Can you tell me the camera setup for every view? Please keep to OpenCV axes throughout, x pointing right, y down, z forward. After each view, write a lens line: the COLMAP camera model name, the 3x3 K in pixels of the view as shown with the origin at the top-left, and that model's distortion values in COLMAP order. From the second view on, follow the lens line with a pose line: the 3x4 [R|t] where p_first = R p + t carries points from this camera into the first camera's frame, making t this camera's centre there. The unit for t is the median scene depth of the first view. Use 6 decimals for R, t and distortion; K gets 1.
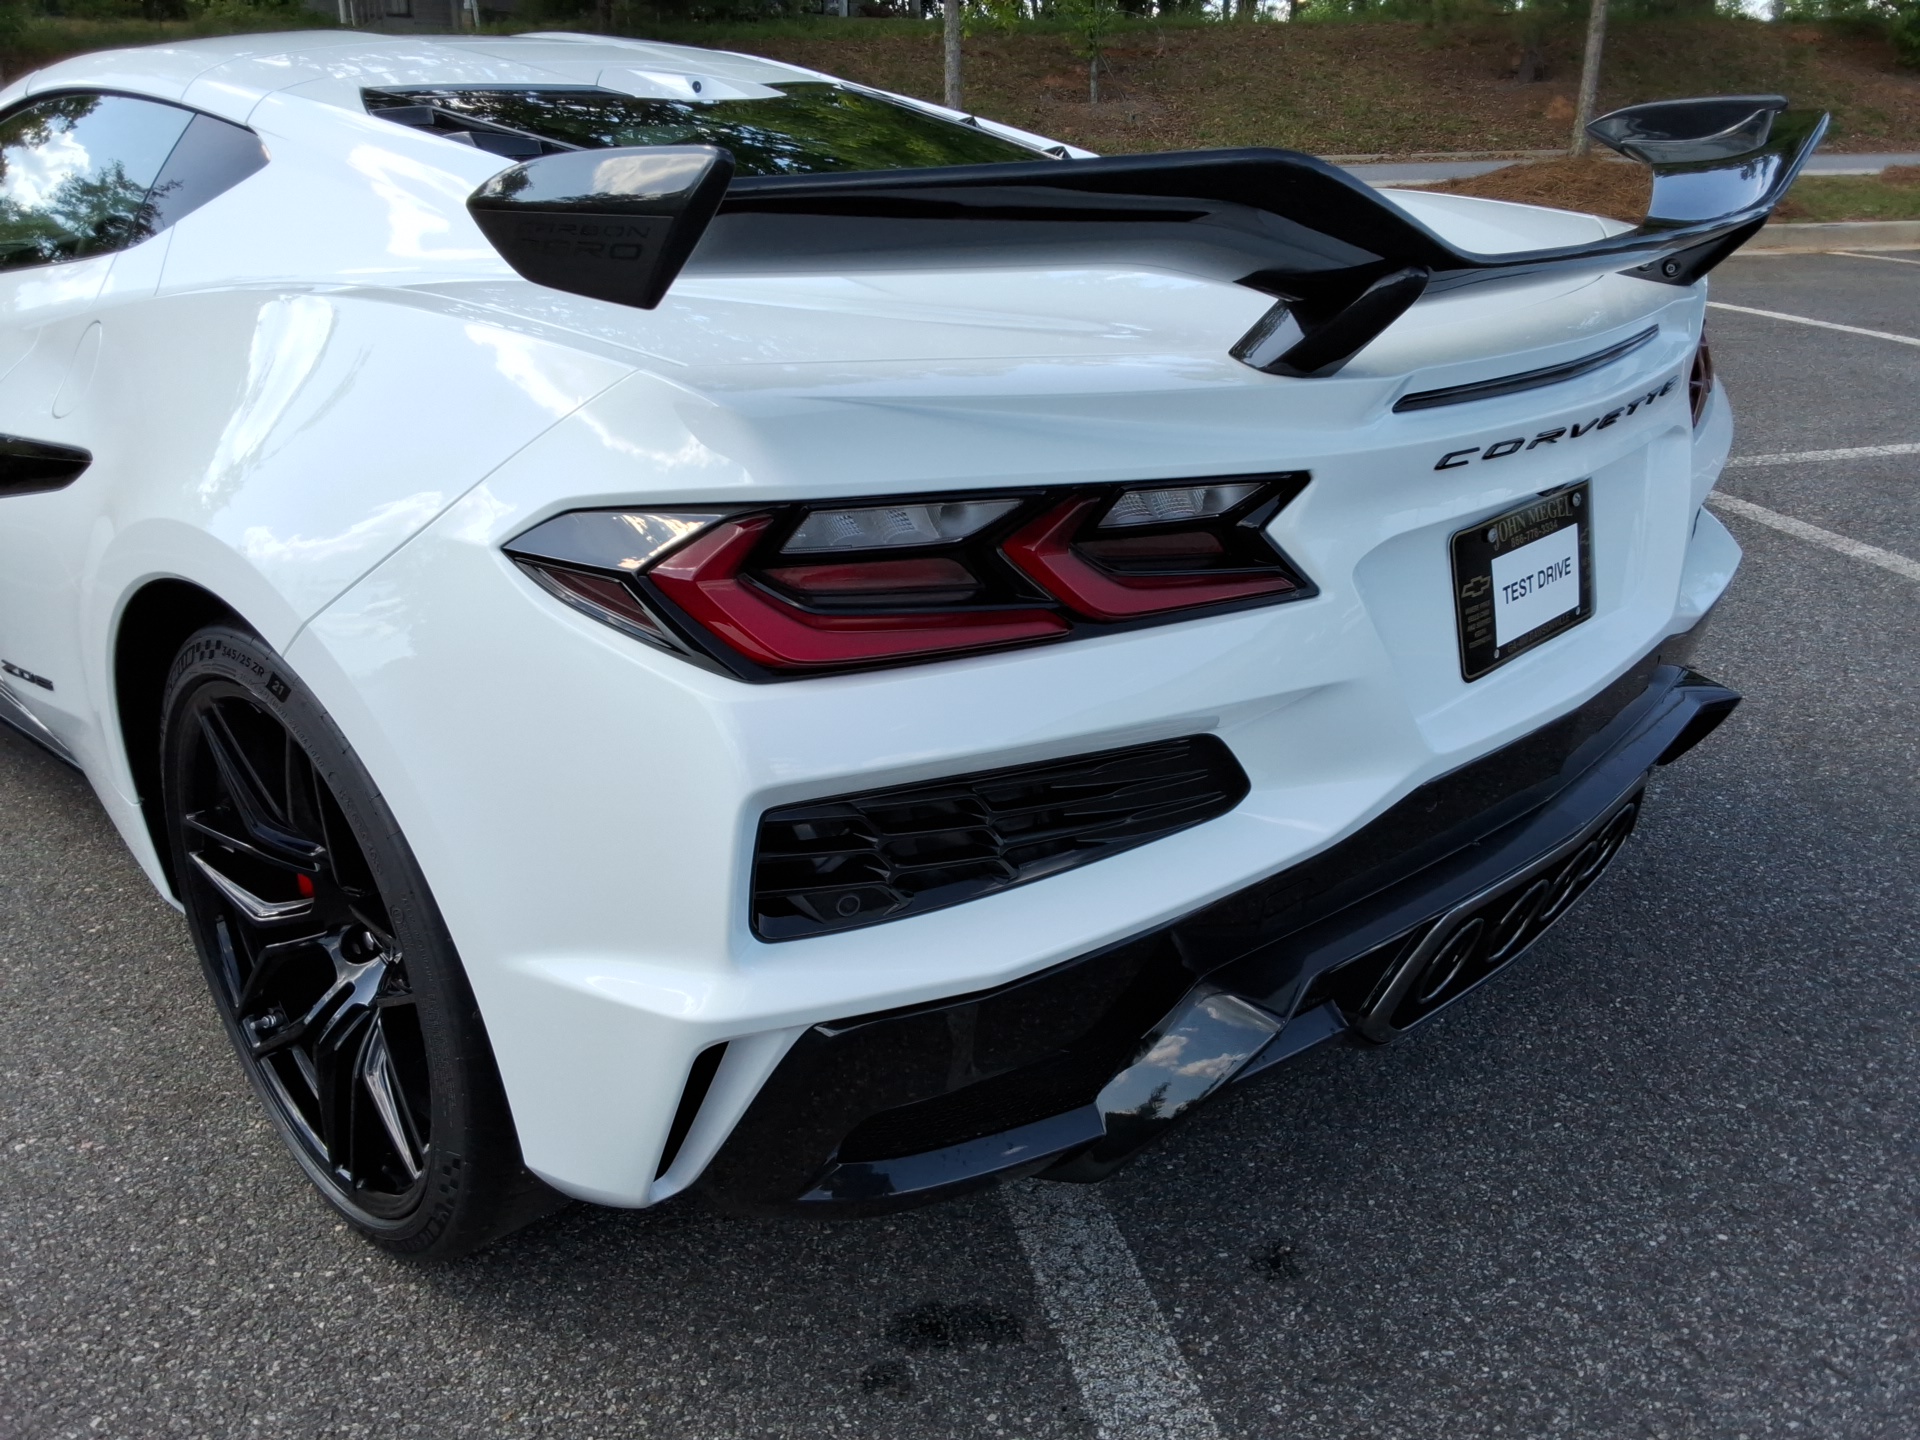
lens RADIAL K [[1549.3, 0, 969.8], [0, 1549.3, 689.3], [0, 0, 1]] dist [0.090512, -0.139855]
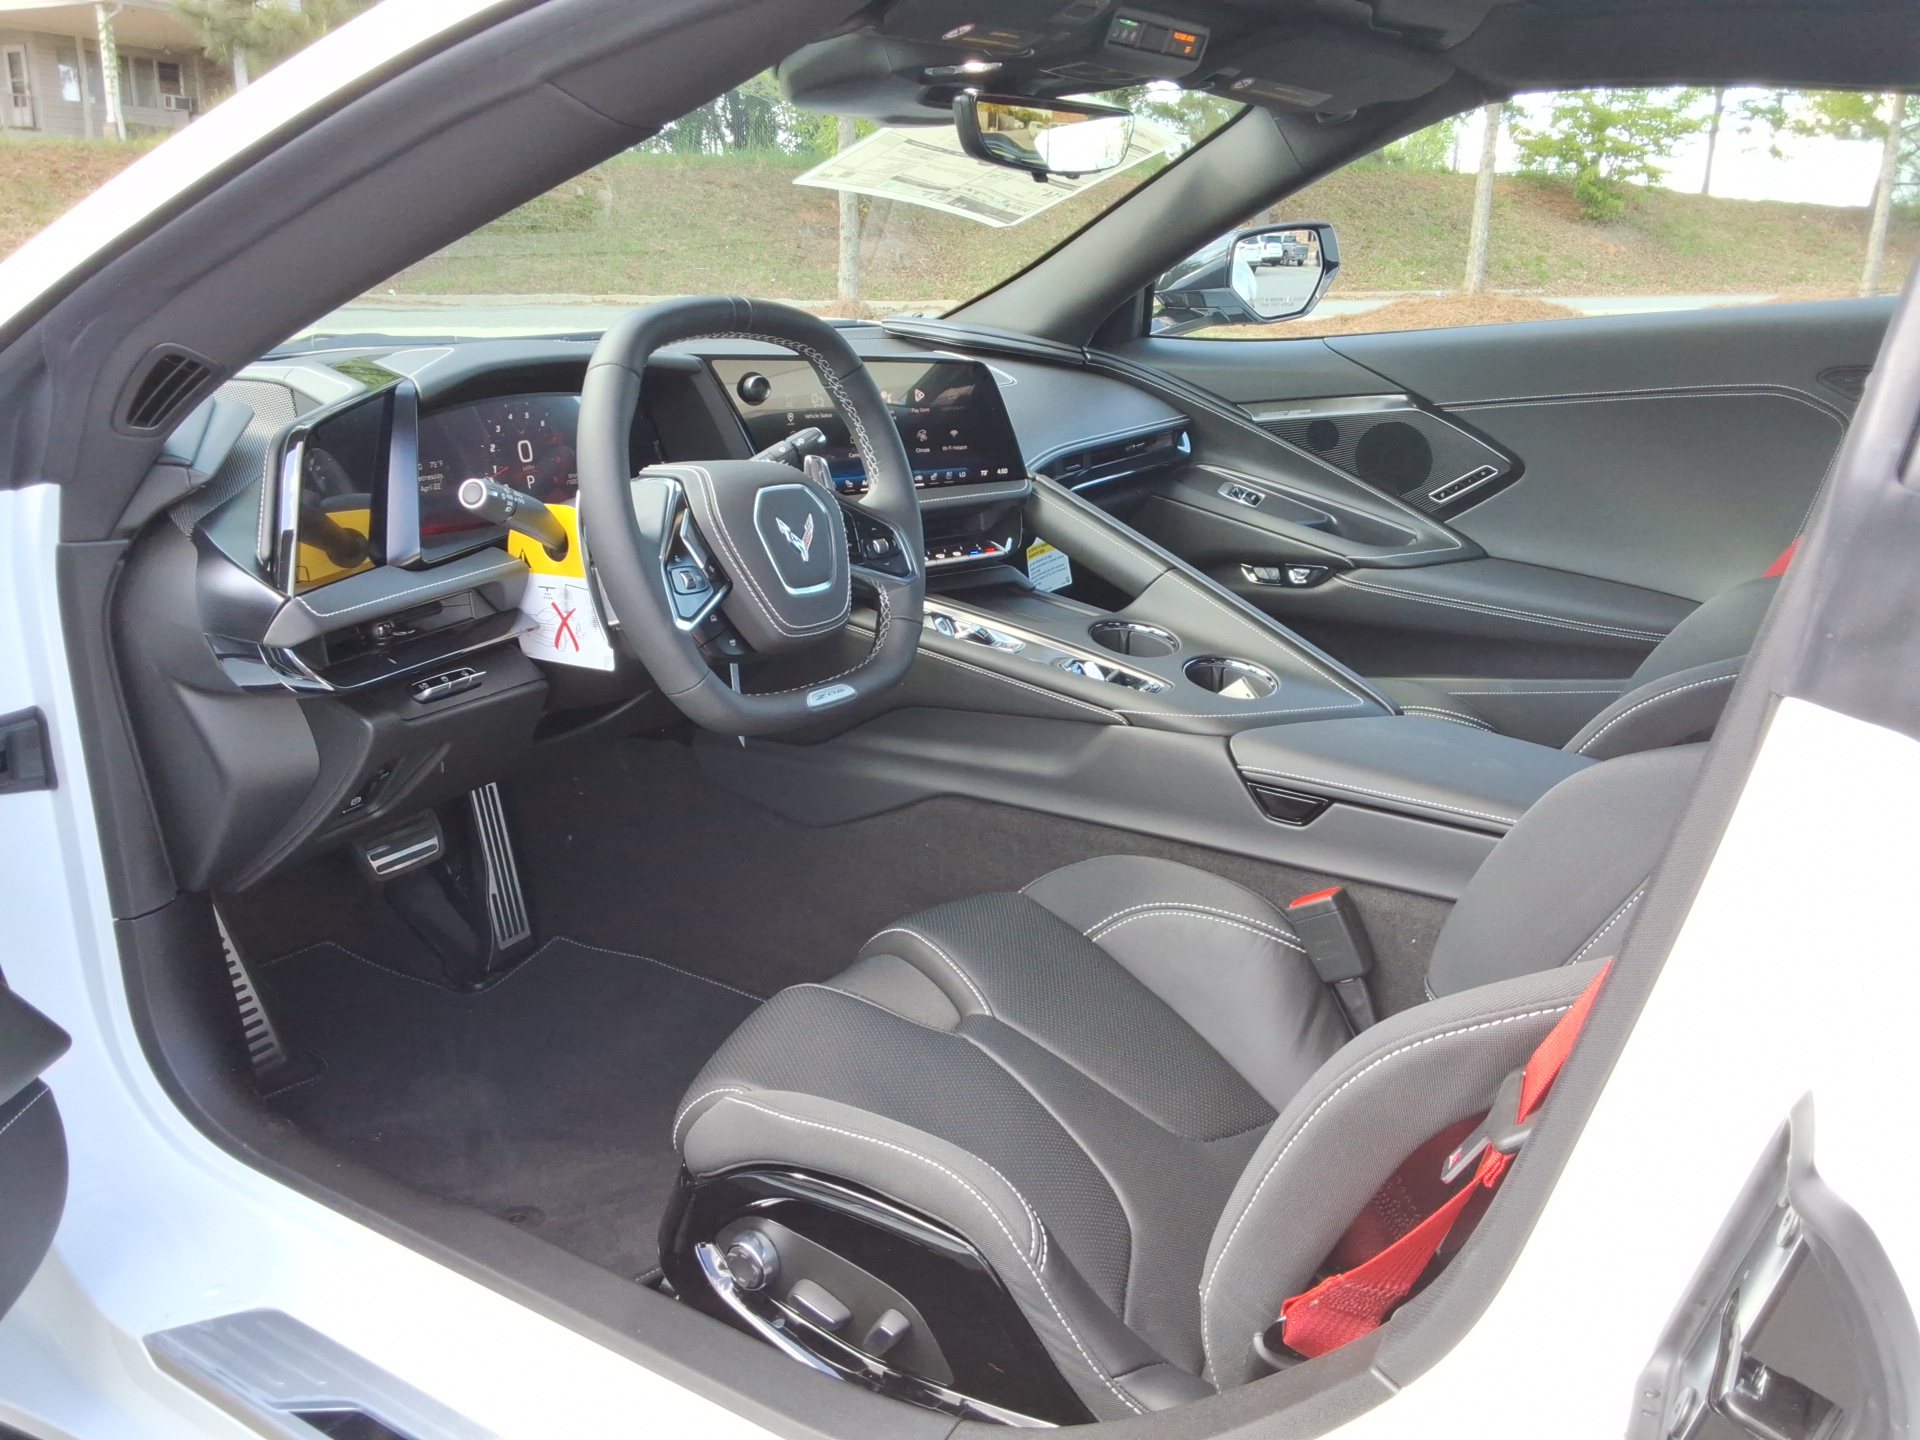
lens RADIAL K [[1530.1, 0, 968.6], [0, 1530.1, 703.9], [0, 0, 1]] dist [0.090859, -0.120488]
pose [[0.975948, -0.044271, 0.213461, -0.893077], [0.059399, 0.996117, -0.064981, -0.277511], [-0.209756, 0.076098, 0.974788, 1.009361]]
